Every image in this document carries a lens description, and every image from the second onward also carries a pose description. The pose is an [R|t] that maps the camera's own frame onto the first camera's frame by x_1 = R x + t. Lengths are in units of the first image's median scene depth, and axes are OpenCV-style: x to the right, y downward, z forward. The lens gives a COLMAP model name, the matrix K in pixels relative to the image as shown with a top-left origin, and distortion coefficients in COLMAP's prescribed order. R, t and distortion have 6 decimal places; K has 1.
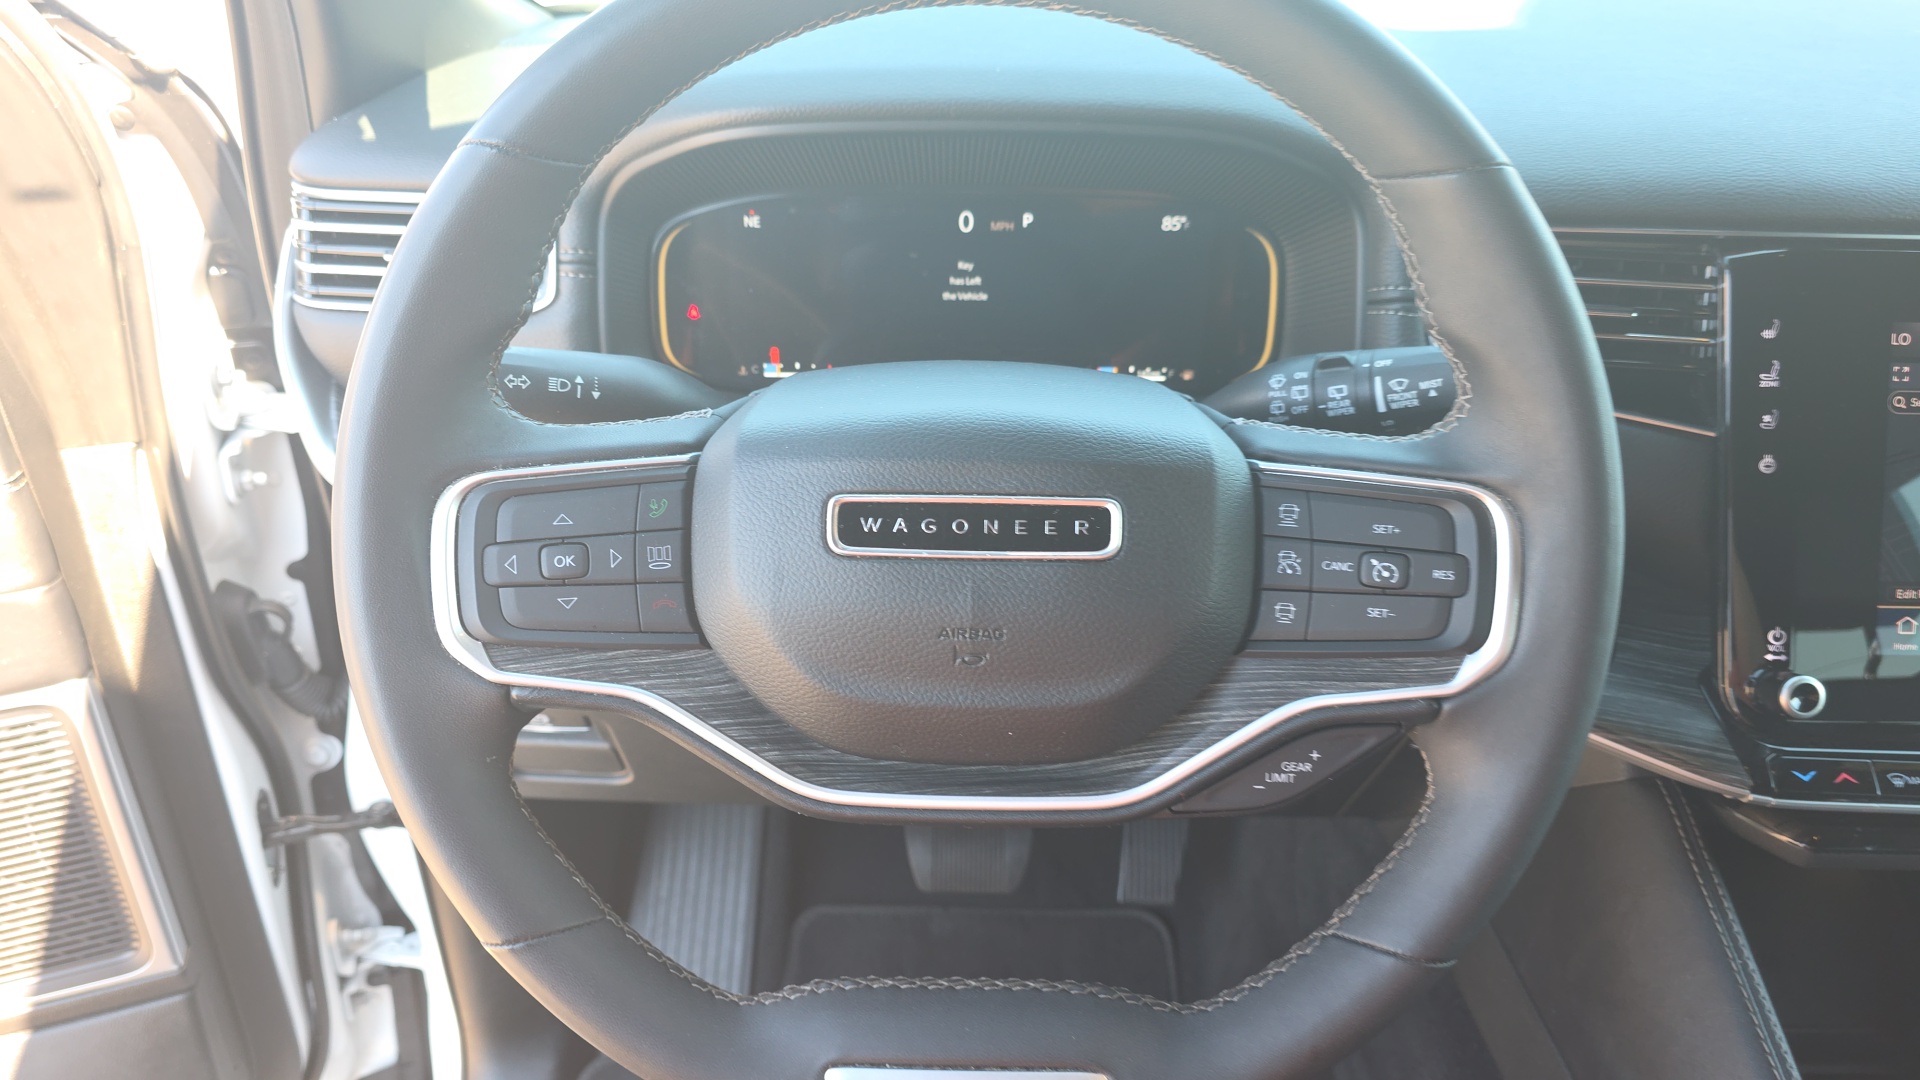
lens RADIAL K [[1315.2, 0, 934.5], [0, 1315.2, 530.0], [0, 0, 1]] dist [0.042390, -0.046913]
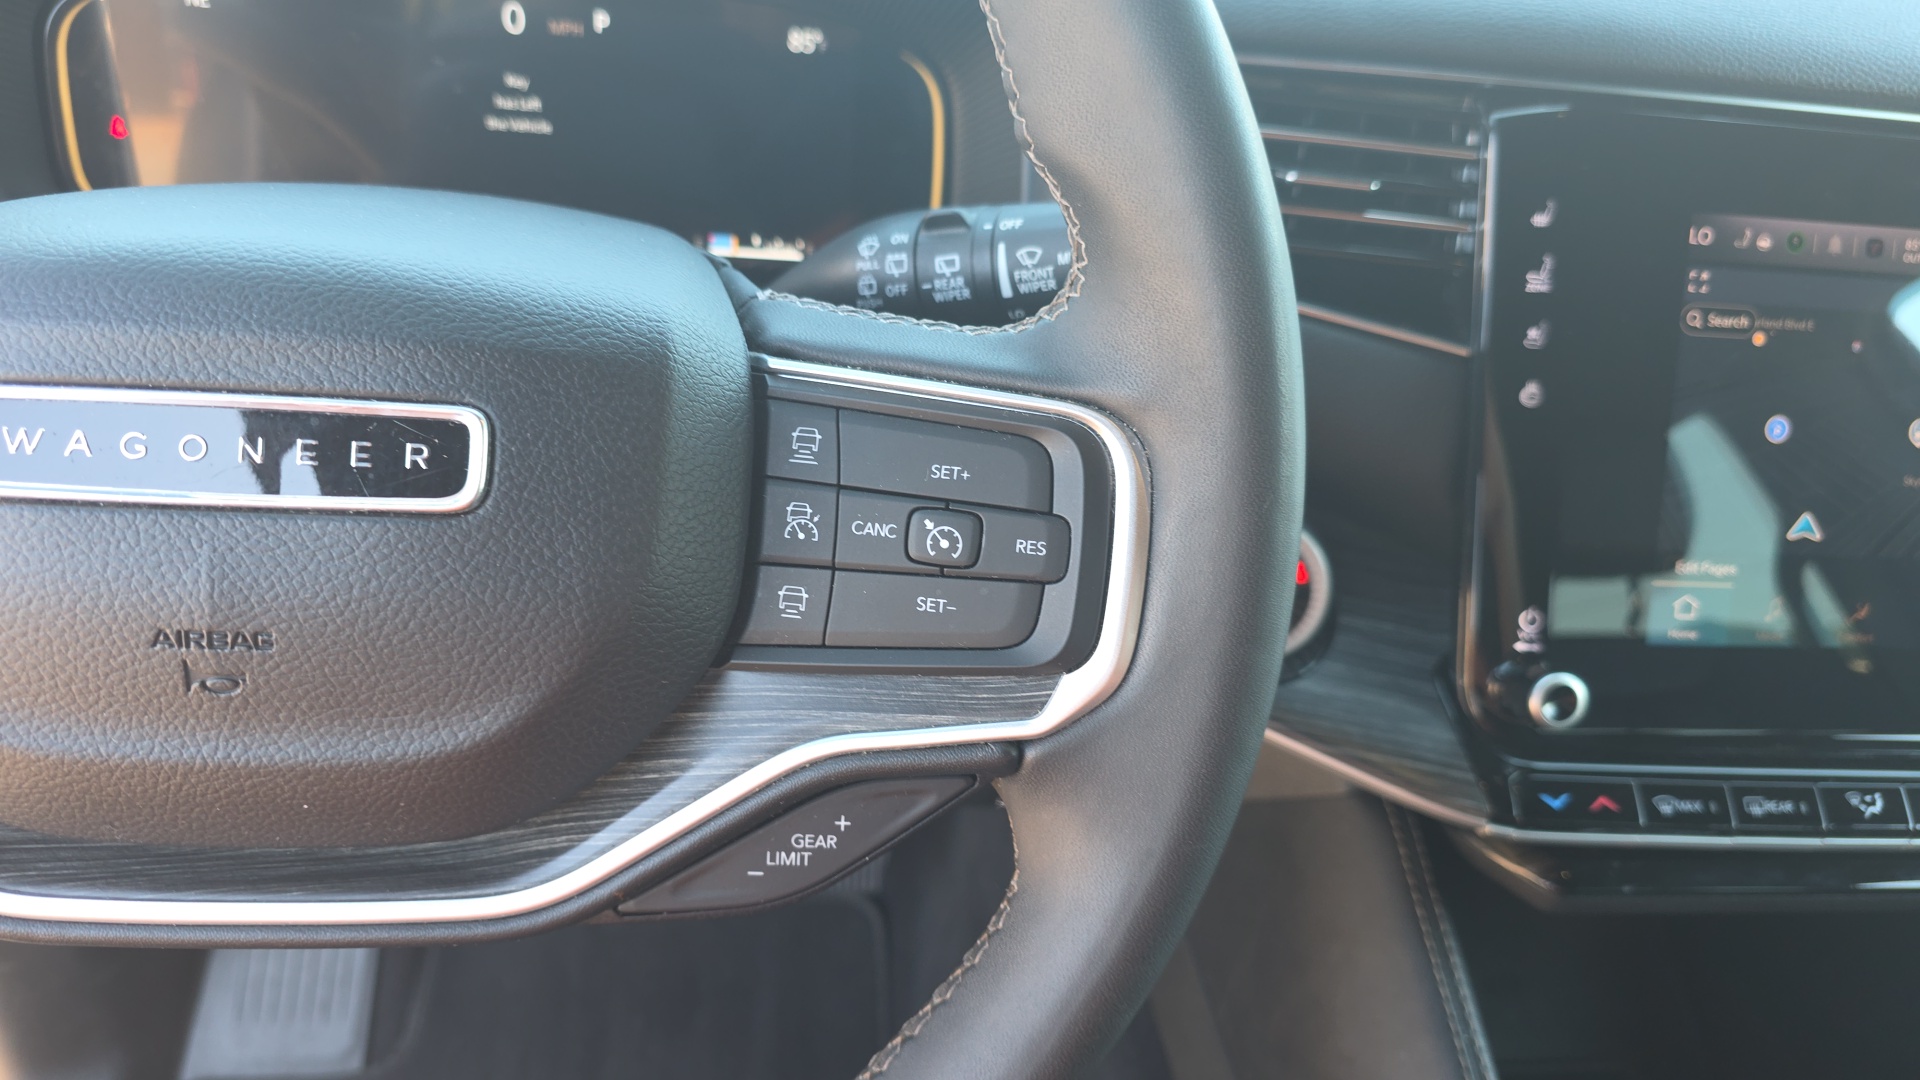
lens RADIAL K [[1364.6, 0, 943.0], [0, 1364.6, 528.0], [0, 0, 1]] dist [0.036405, -0.038169]
pose [[0.989060, 0.018553, 0.146340, 0.235539], [-0.026572, 0.998239, 0.053034, -0.007957], [-0.145098, -0.056342, 0.987812, 0.348360]]
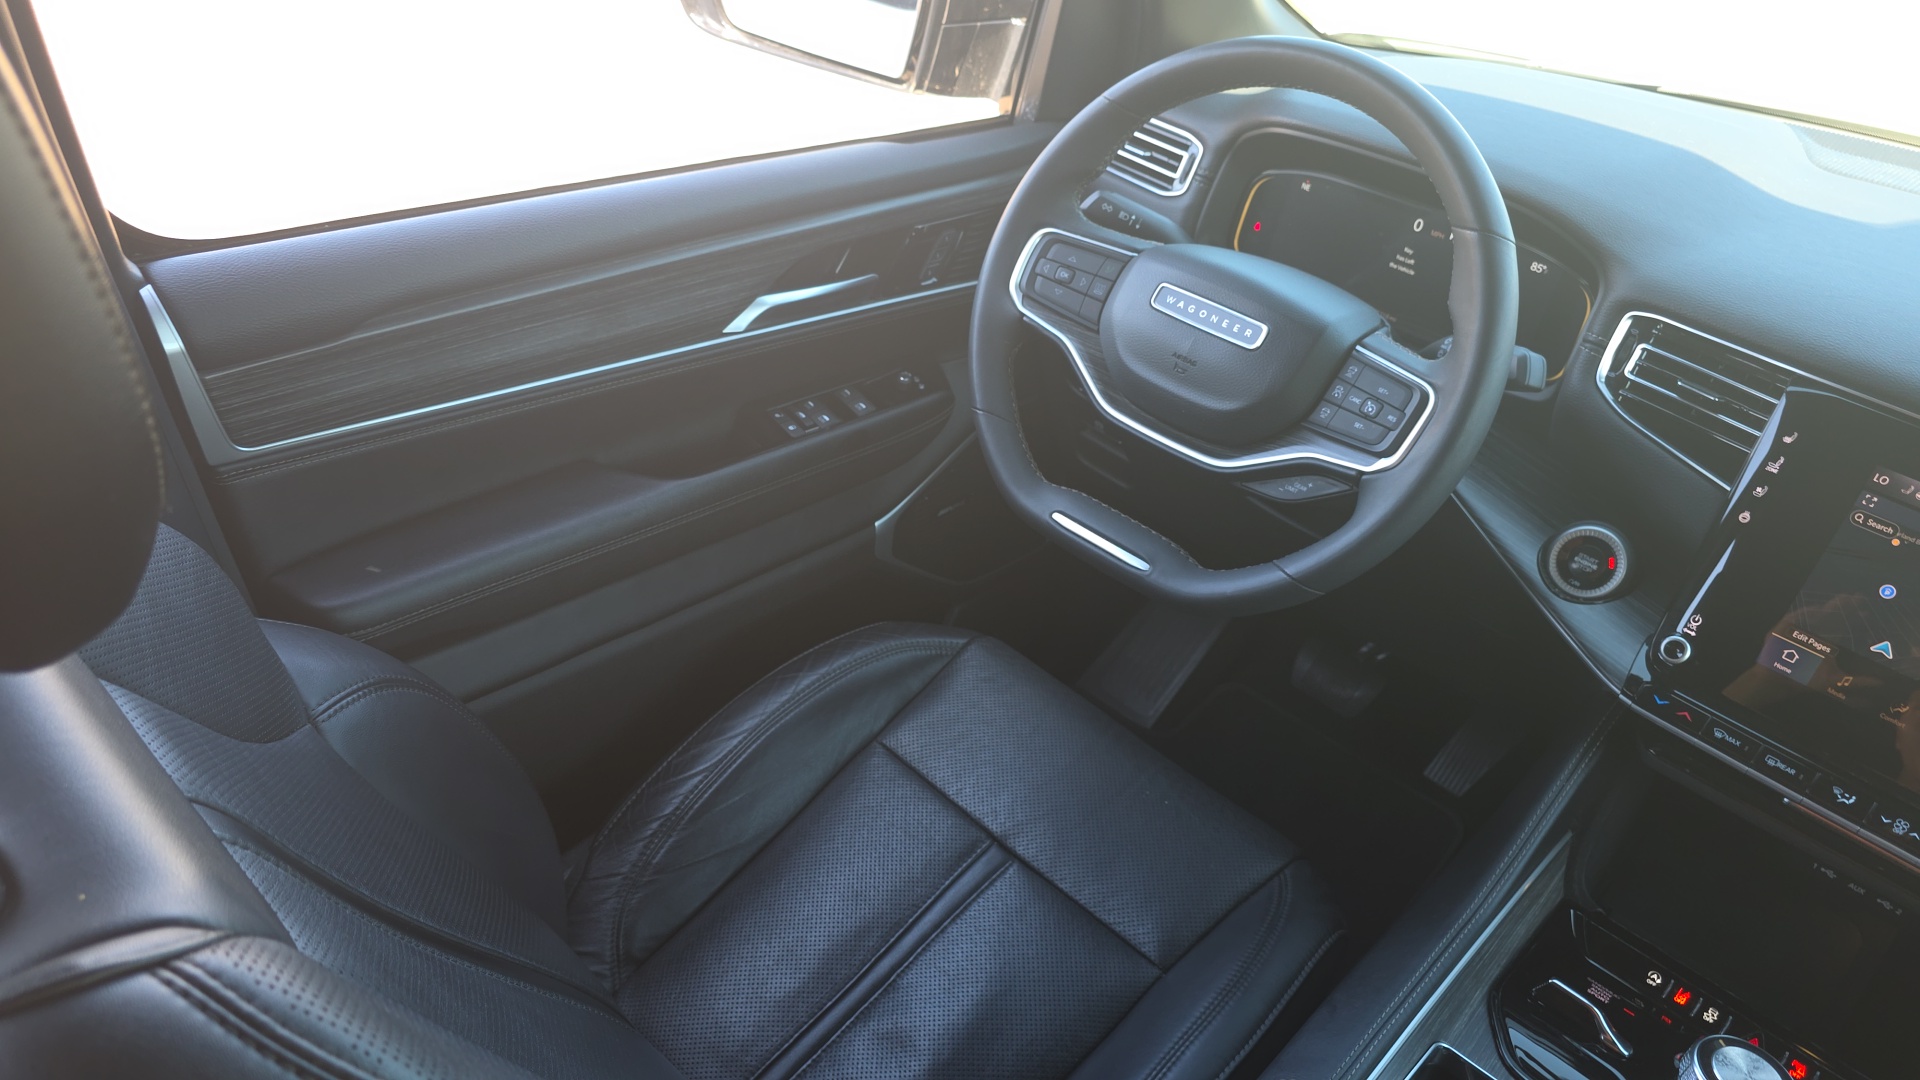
lens RADIAL K [[1315.2, 0, 931.7], [0, 1315.2, 566.1], [0, 0, 1]] dist [0.042390, -0.046913]
pose [[0.730462, 0.451048, -0.512816, 0.963904], [-0.426191, 0.887785, 0.173781, 0.175050], [0.533654, 0.091617, 0.840726, -1.027448]]
